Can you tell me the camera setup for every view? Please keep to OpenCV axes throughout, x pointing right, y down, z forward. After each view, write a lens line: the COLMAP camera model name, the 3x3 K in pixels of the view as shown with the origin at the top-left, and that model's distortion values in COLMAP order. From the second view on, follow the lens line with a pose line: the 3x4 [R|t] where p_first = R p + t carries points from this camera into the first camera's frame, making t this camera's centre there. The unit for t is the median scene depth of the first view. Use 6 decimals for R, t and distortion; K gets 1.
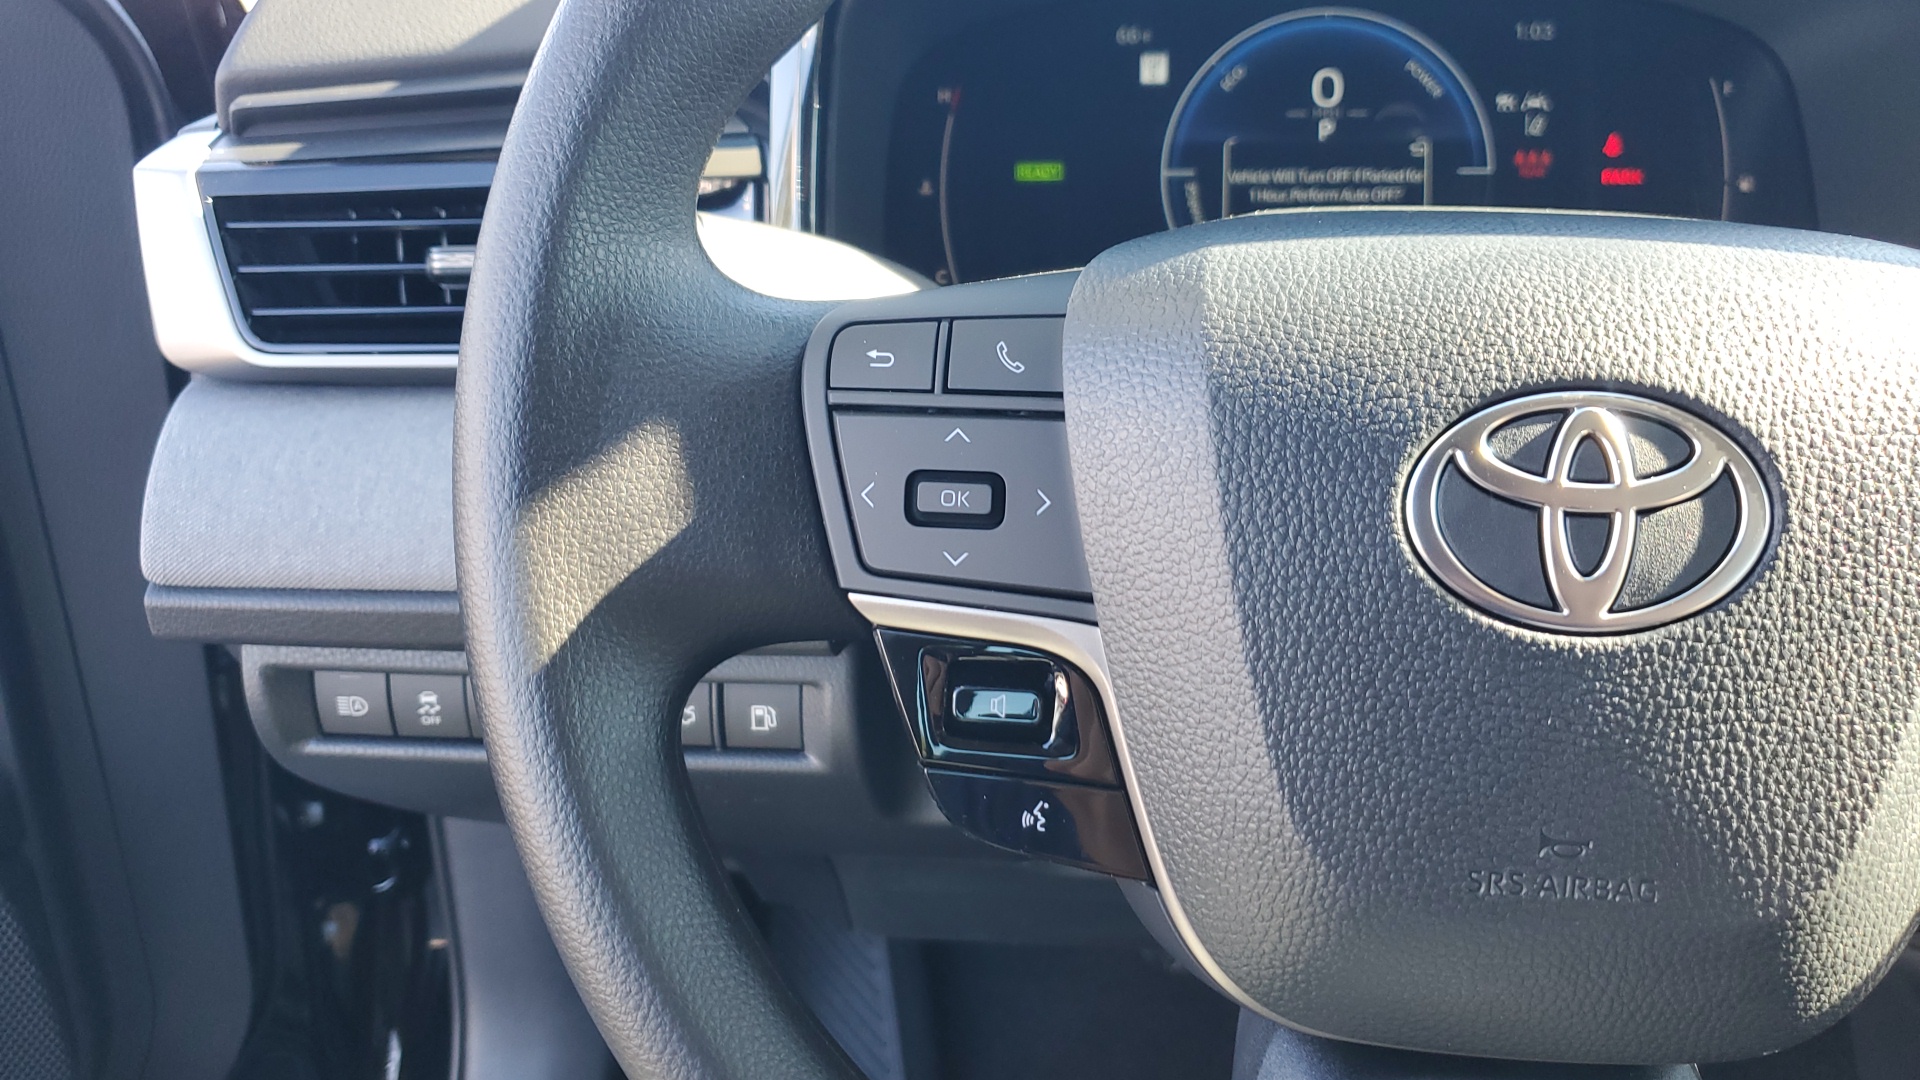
lens RADIAL K [[1544.5, 0, 926.9], [0, 1544.5, 540.7], [0, 0, 1]] dist [-0.029562, -0.005525]
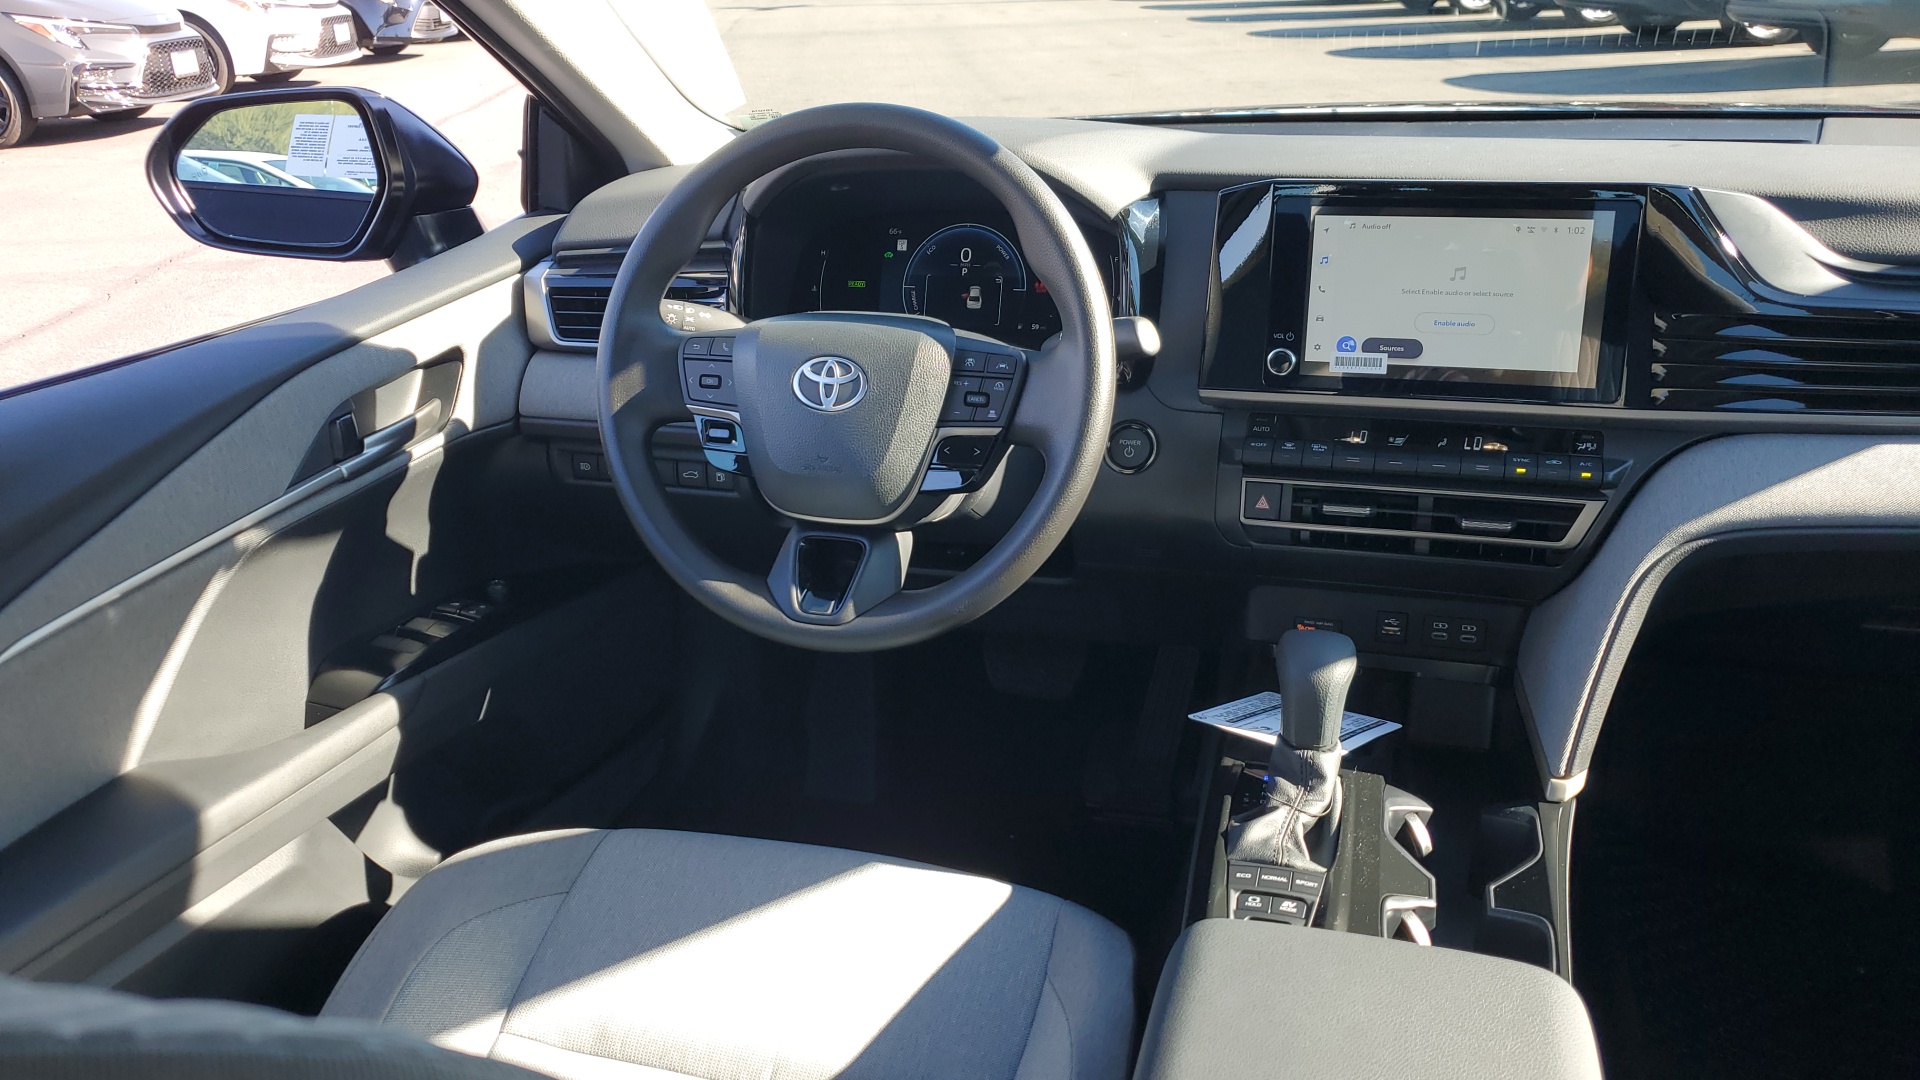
lens RADIAL K [[1507.2, 0, 940.3], [0, 1507.2, 541.0], [0, 0, 1]] dist [0.058568, -0.066665]
pose [[0.979513, 0.058147, -0.192805, 1.394382], [-0.061473, 0.998045, -0.011308, 0.398073], [0.191771, 0.022929, 0.981172, -2.765272]]
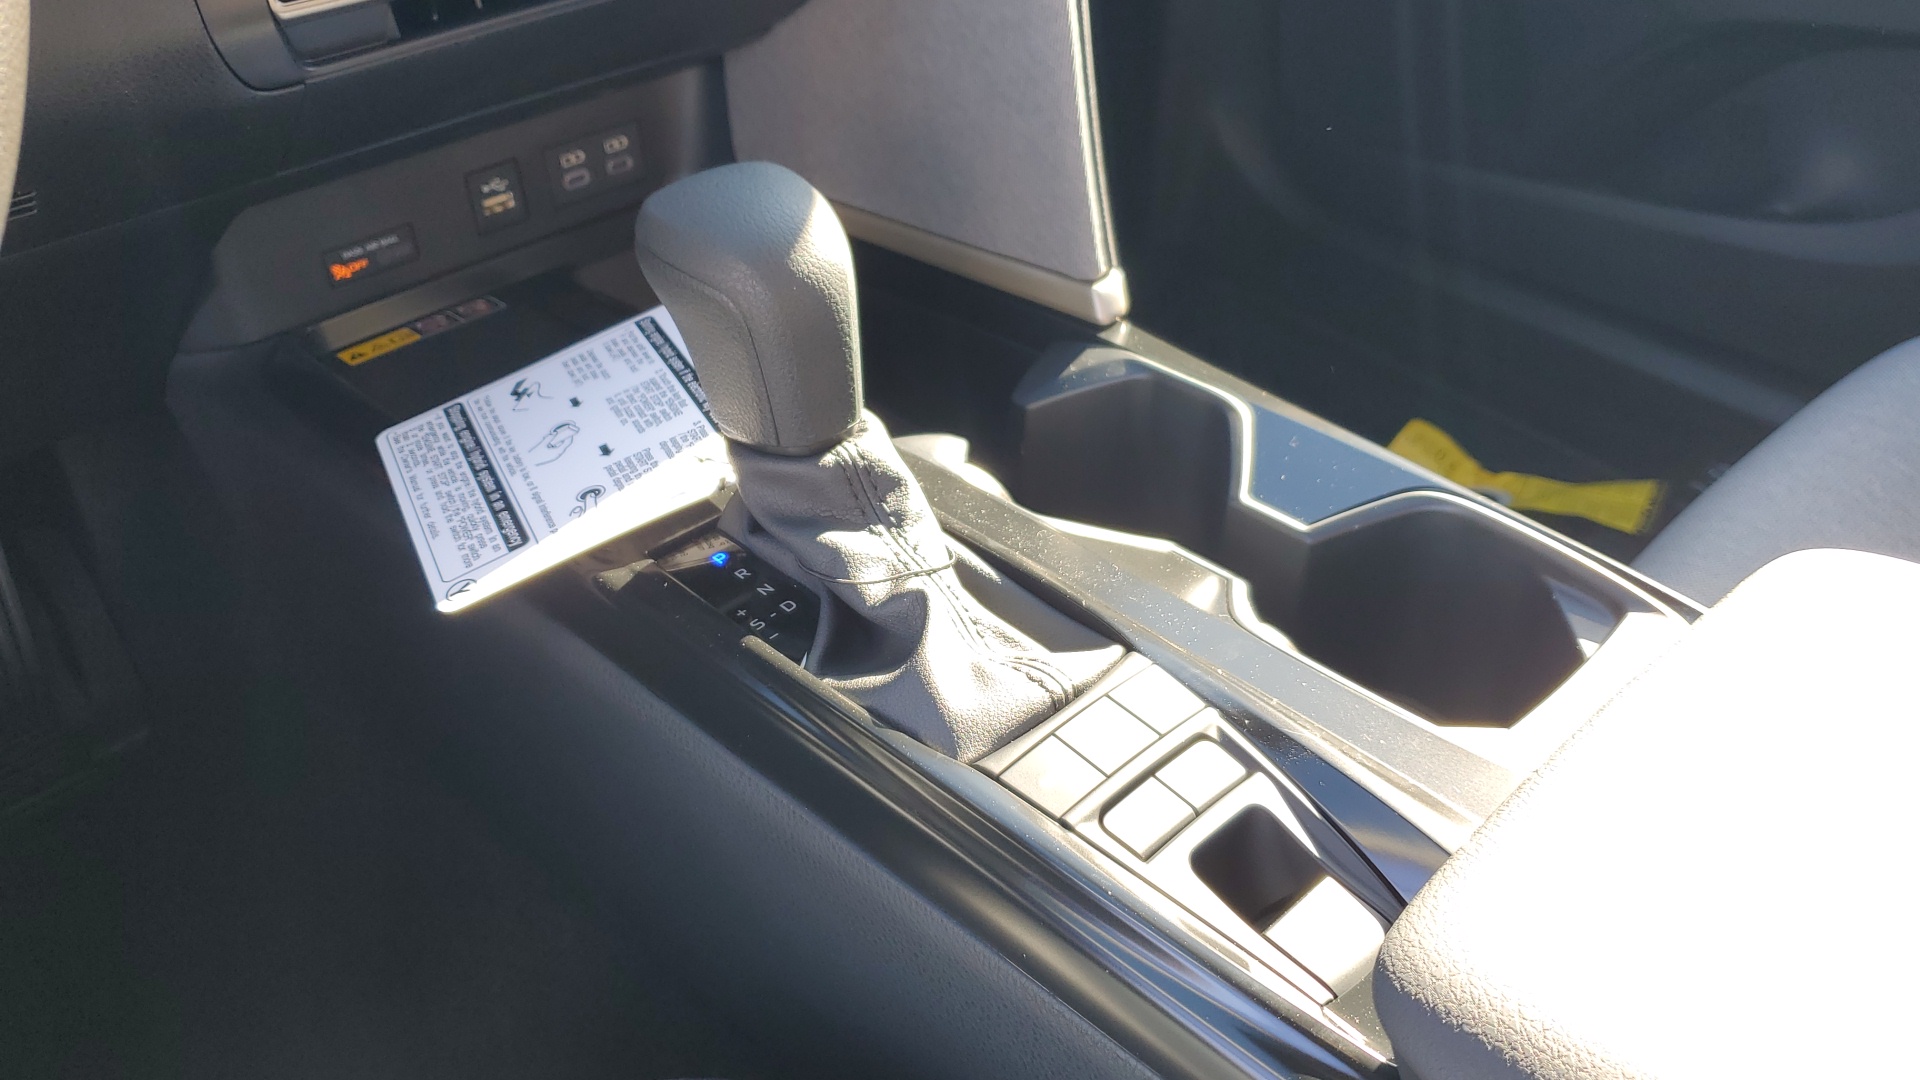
lens RADIAL K [[1507.2, 0, 879.2], [0, 1507.2, 548.1], [0, 0, 1]] dist [0.058568, -0.066665]
pose [[0.670512, -0.447130, 0.592021, 0.659909], [0.300273, 0.893257, 0.334557, 0.402175], [-0.678417, -0.046557, 0.733201, -0.148526]]
